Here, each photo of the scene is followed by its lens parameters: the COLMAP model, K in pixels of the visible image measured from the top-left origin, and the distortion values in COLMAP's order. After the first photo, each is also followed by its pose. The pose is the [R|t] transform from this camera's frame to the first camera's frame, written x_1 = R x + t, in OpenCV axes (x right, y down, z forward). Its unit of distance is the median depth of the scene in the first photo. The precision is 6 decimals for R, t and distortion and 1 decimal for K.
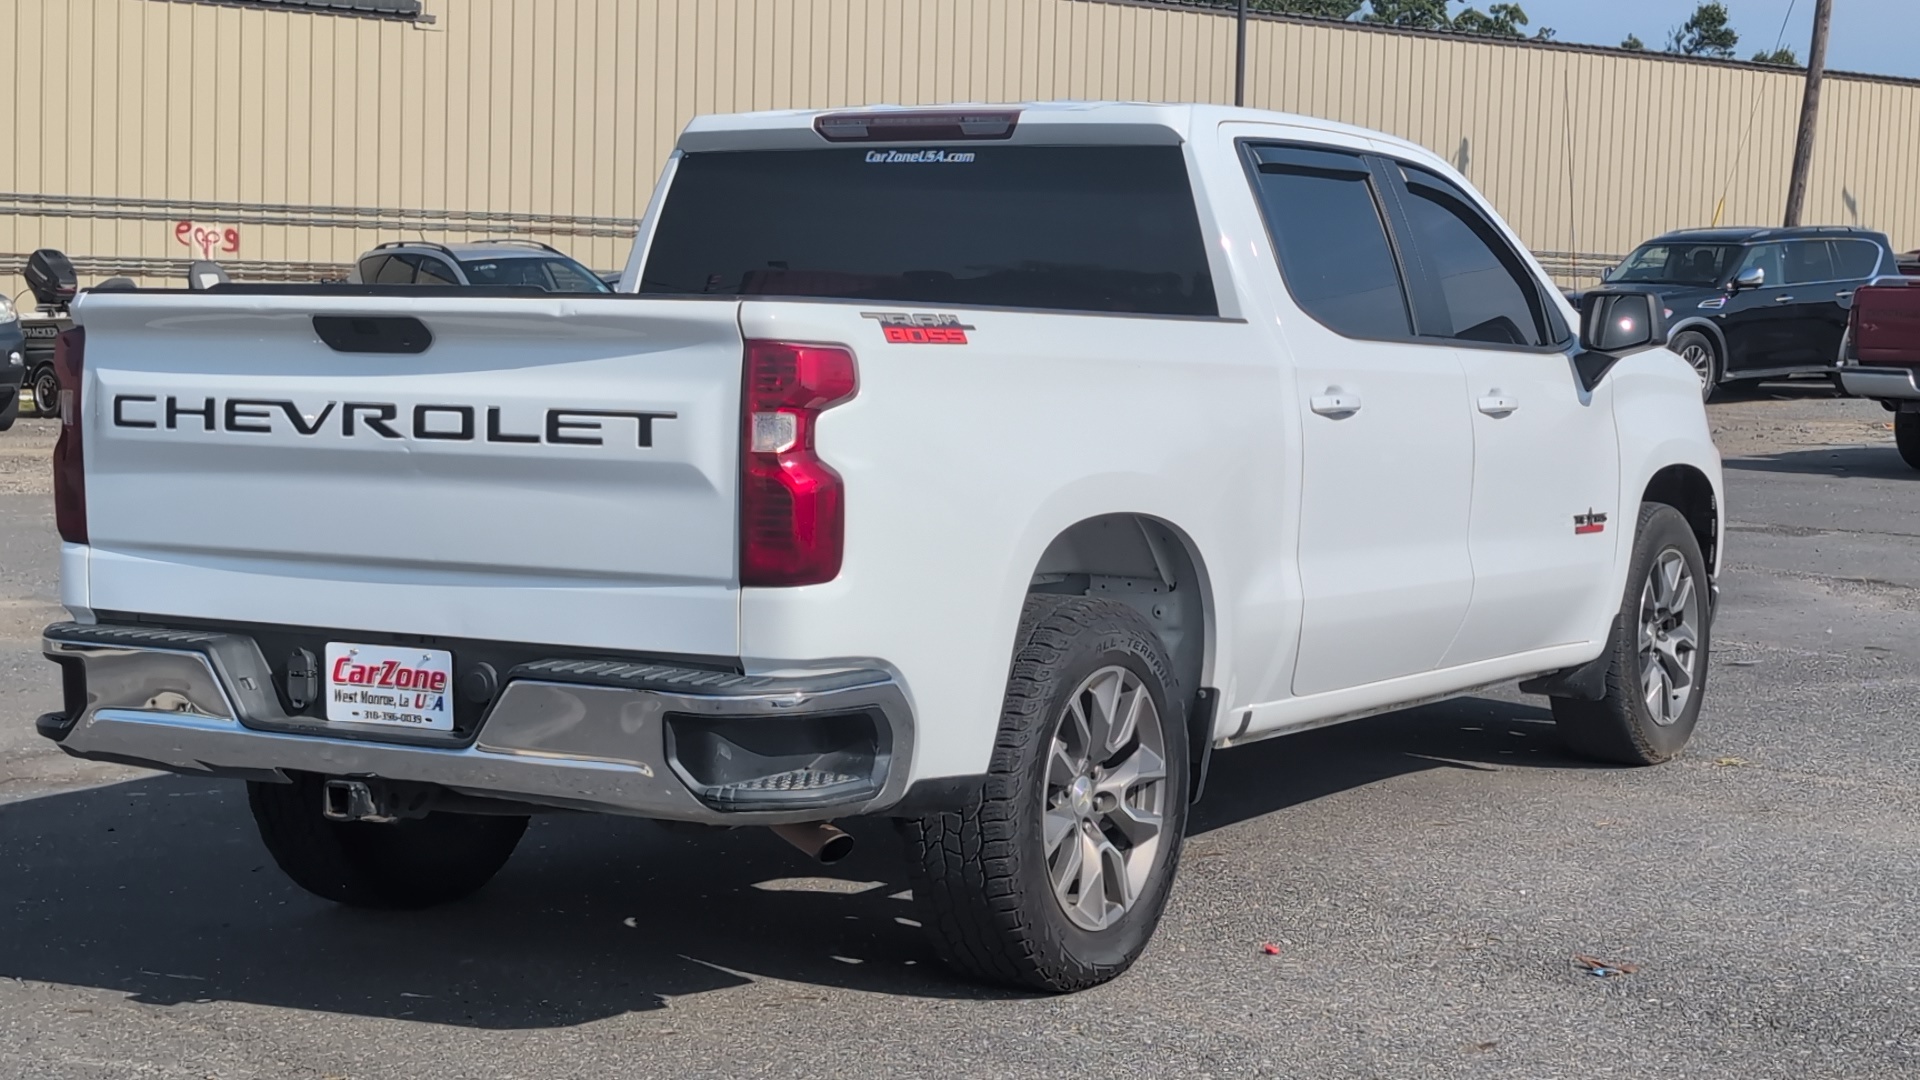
lens RADIAL K [[3197.5, 0, 960.0], [0, 3197.5, 540.0], [0, 0, 1]] dist [0.155727, -0.081801]
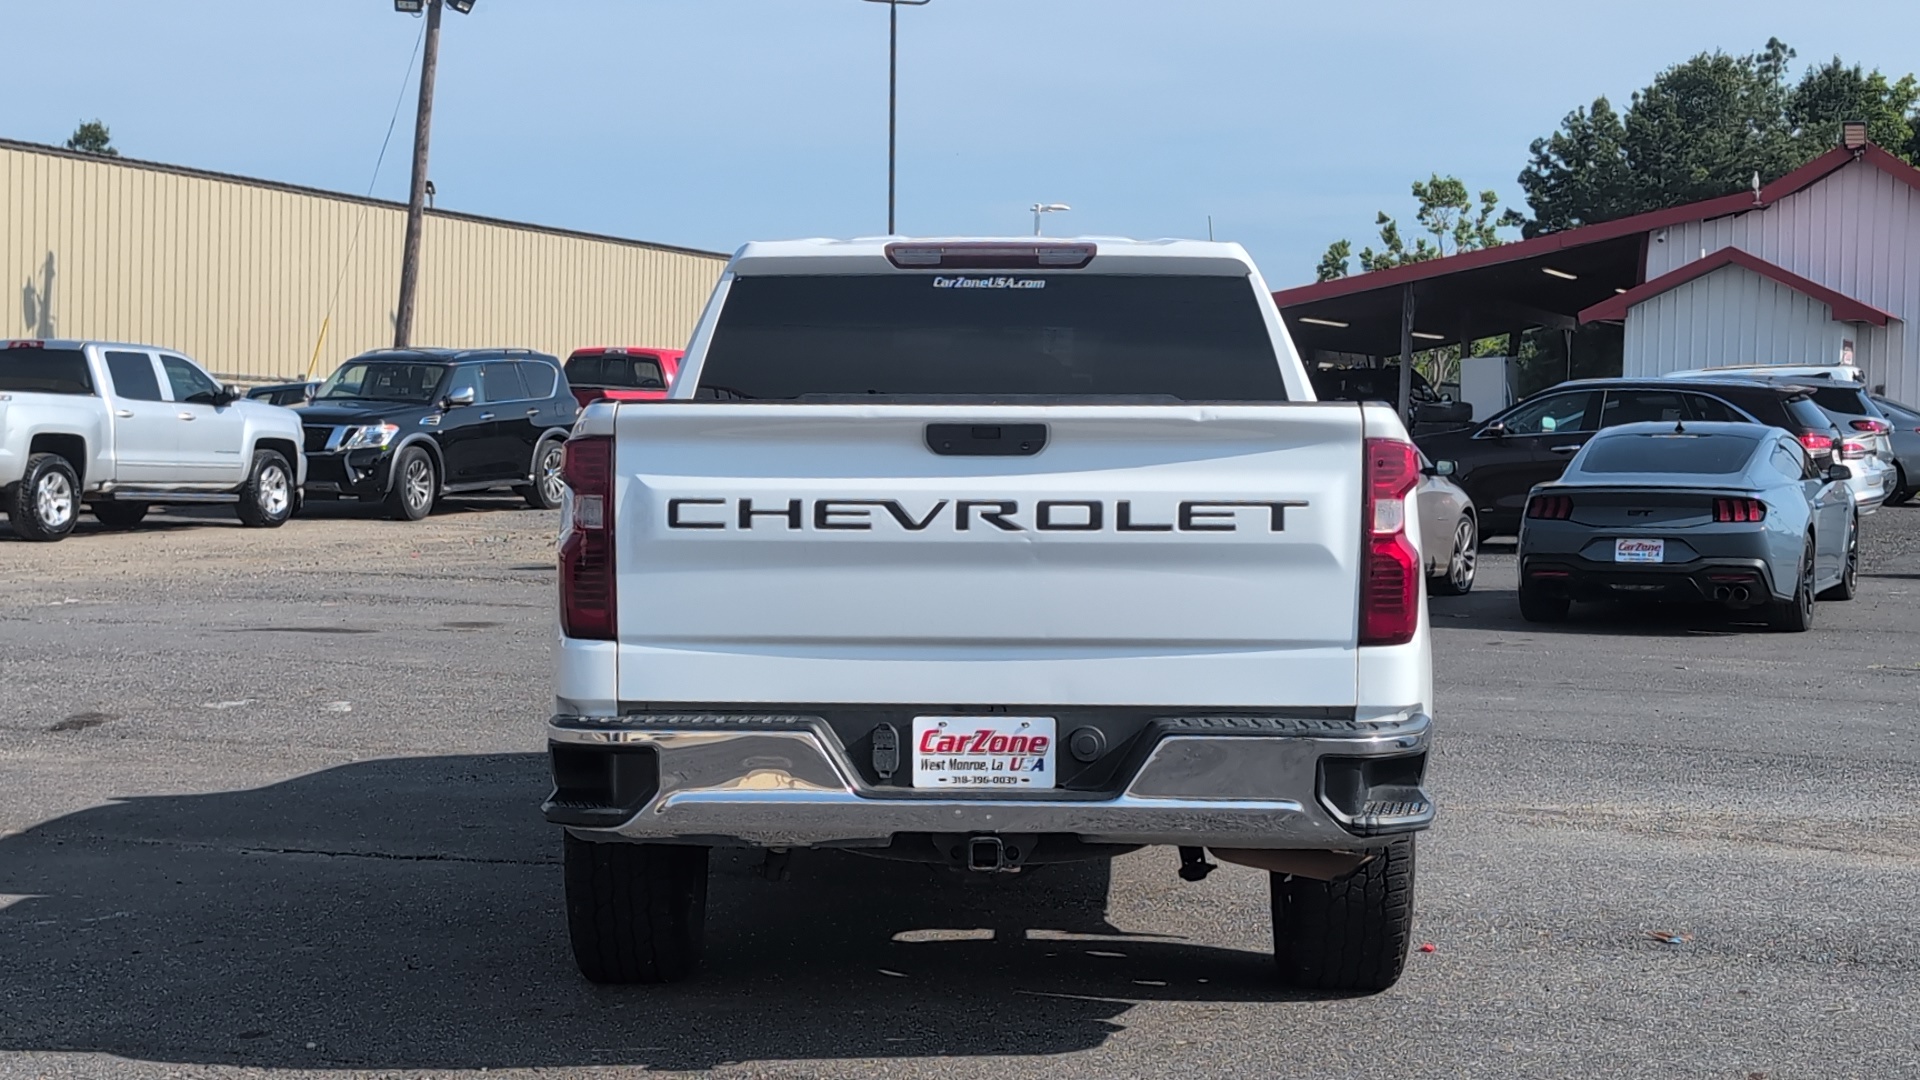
lens RADIAL K [[3228.3, 0, 928.2], [0, 3228.3, 569.4], [0, 0, 1]] dist [0.188194, -0.701880]
pose [[0.874848, -0.025225, 0.483741, -0.733860], [0.038791, 0.999084, -0.018056, 0.001201], [-0.482842, 0.034561, 0.875025, 0.021212]]
